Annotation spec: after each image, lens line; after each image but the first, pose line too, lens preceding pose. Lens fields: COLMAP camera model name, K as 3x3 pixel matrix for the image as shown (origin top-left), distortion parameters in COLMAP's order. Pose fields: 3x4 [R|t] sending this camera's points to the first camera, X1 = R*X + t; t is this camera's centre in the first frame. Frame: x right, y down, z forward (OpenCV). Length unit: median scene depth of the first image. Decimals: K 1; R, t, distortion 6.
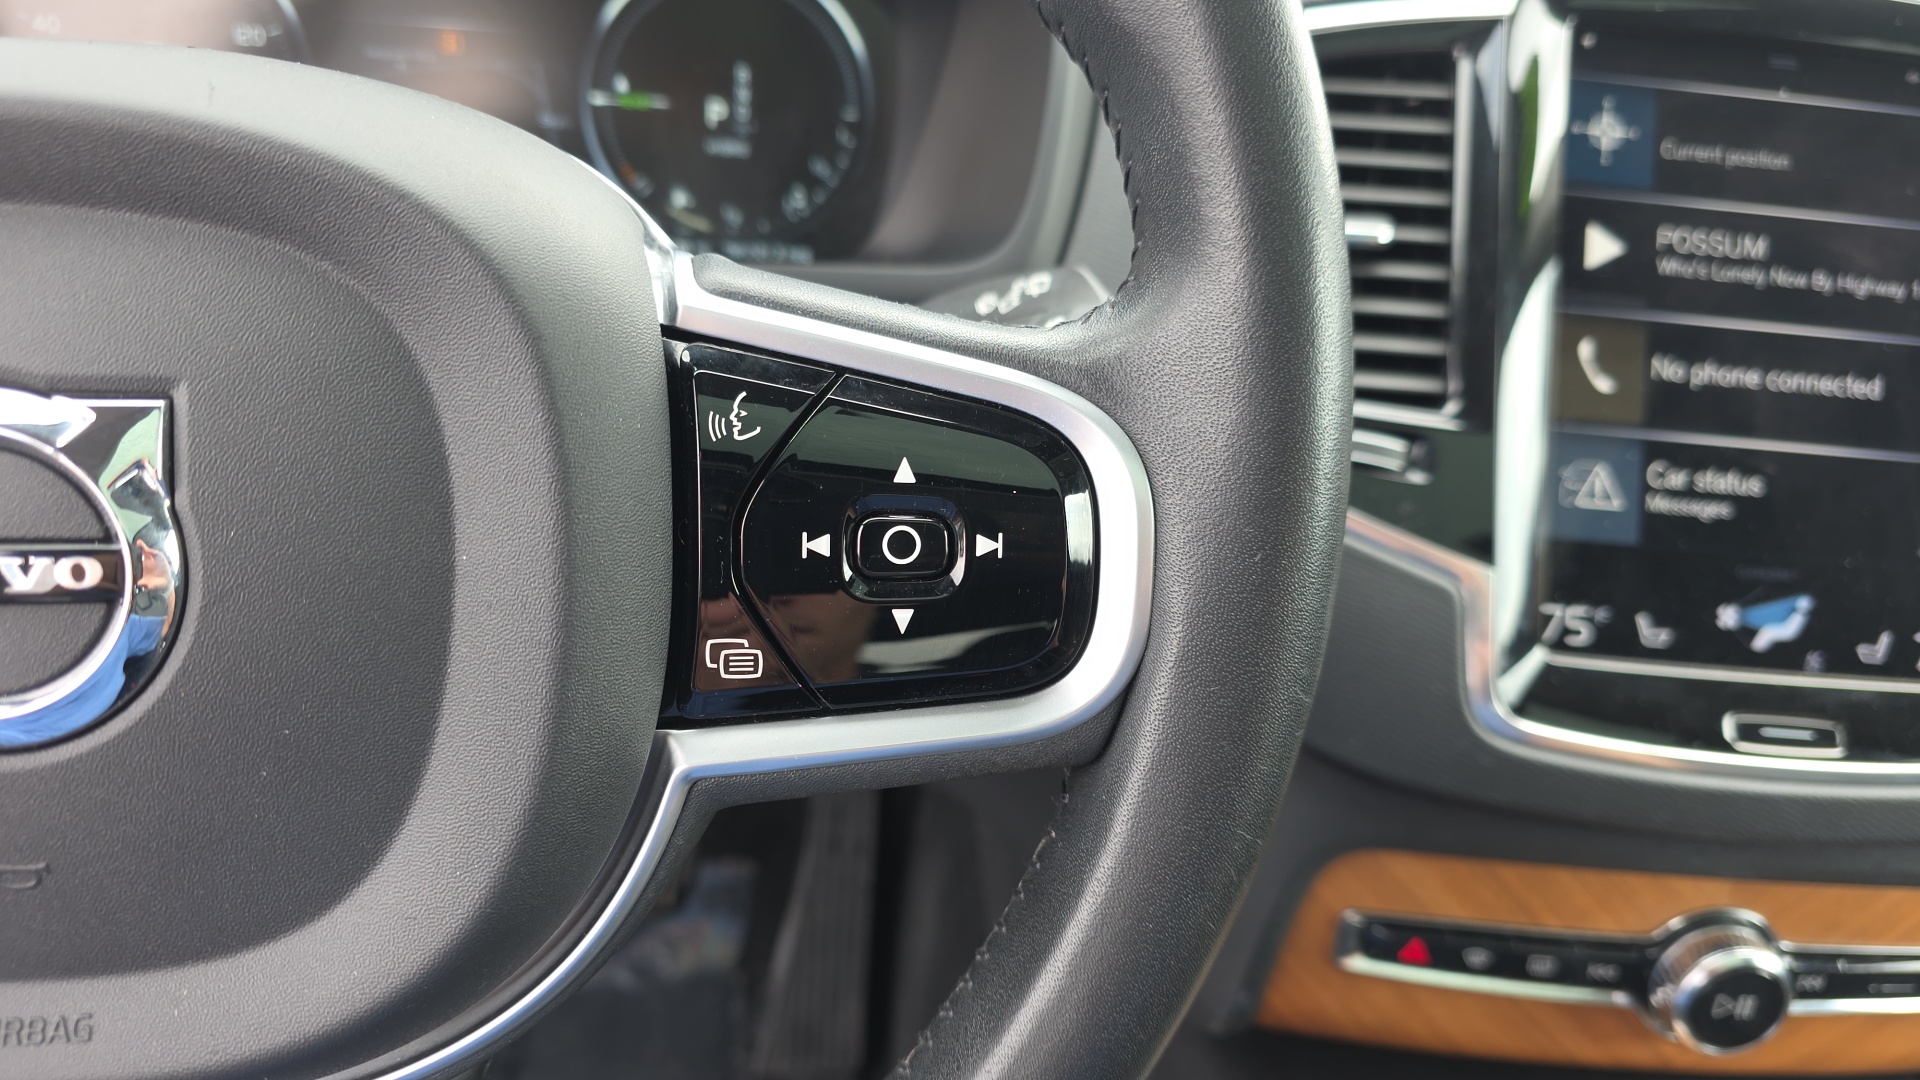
lens RADIAL K [[1334.4, 0, 926.8], [0, 1334.4, 543.5], [0, 0, 1]] dist [0.006513, -0.033580]
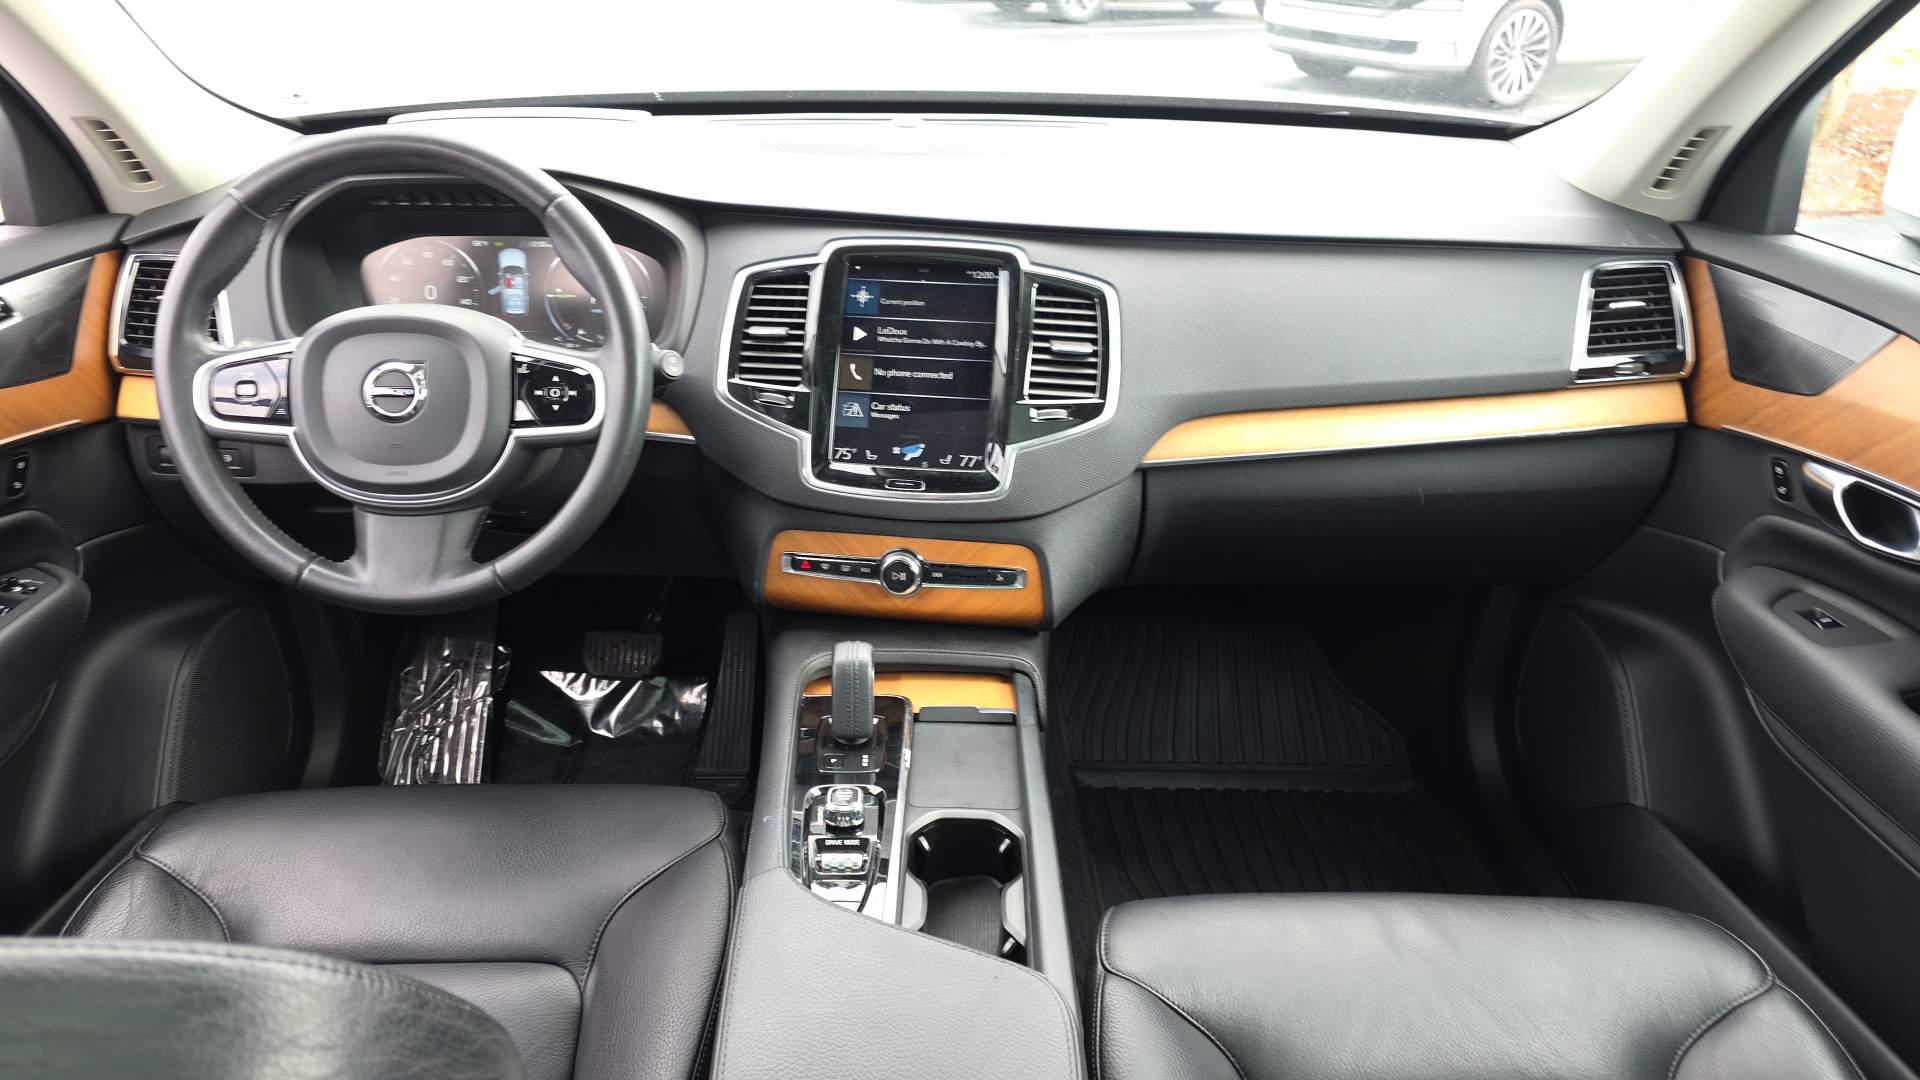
lens RADIAL K [[1288.3, 0, 920.4], [0, 1288.3, 535.6], [0, 0, 1]] dist [0.053489, -0.060475]
pose [[0.991389, -0.016165, -0.129948, 1.040942], [0.004302, 0.995836, -0.091062, 0.522530], [0.130879, 0.089719, 0.987330, -1.913335]]
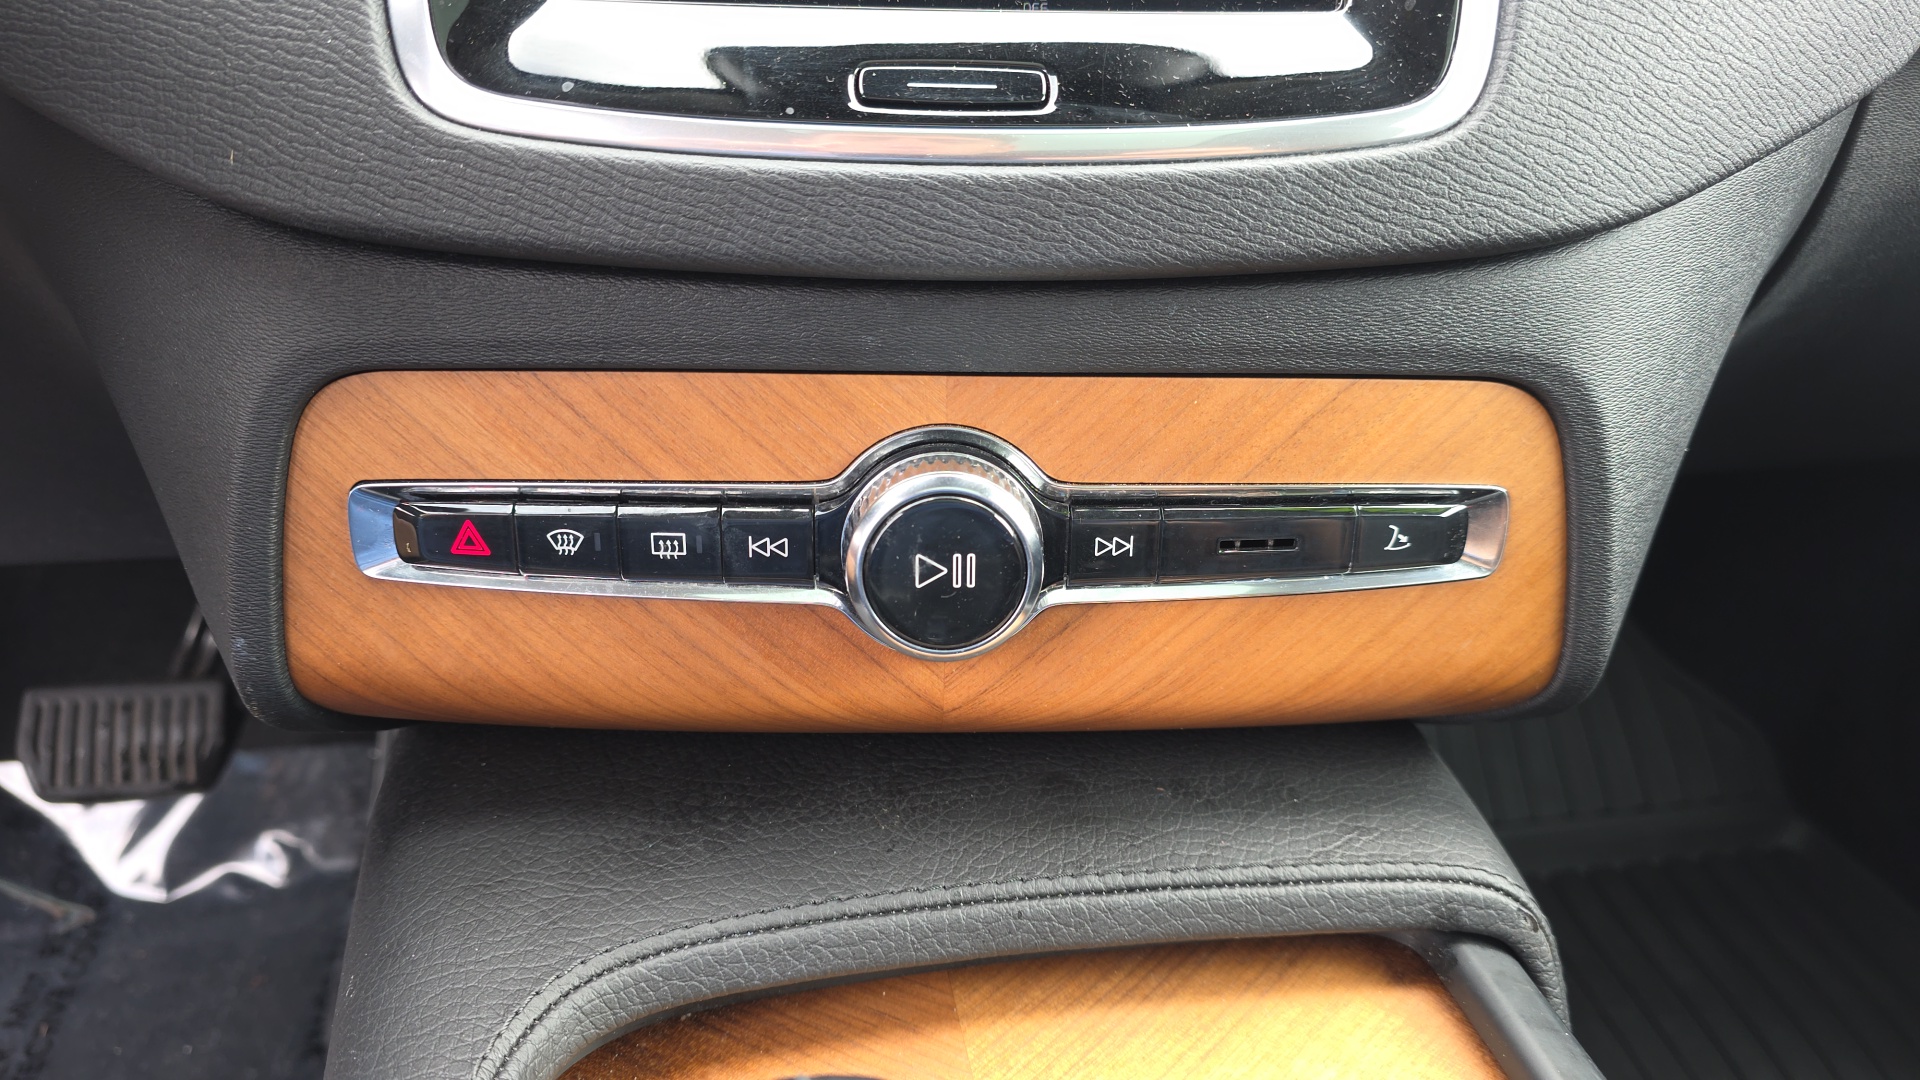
lens RADIAL K [[1288.3, 0, 953.7], [0, 1288.3, 546.9], [0, 0, 1]] dist [0.053489, -0.060475]
pose [[0.996891, -0.075908, 0.021127, 0.599907], [0.075759, 0.997096, 0.007774, 0.332905], [-0.021655, -0.006149, 0.999747, 0.403393]]
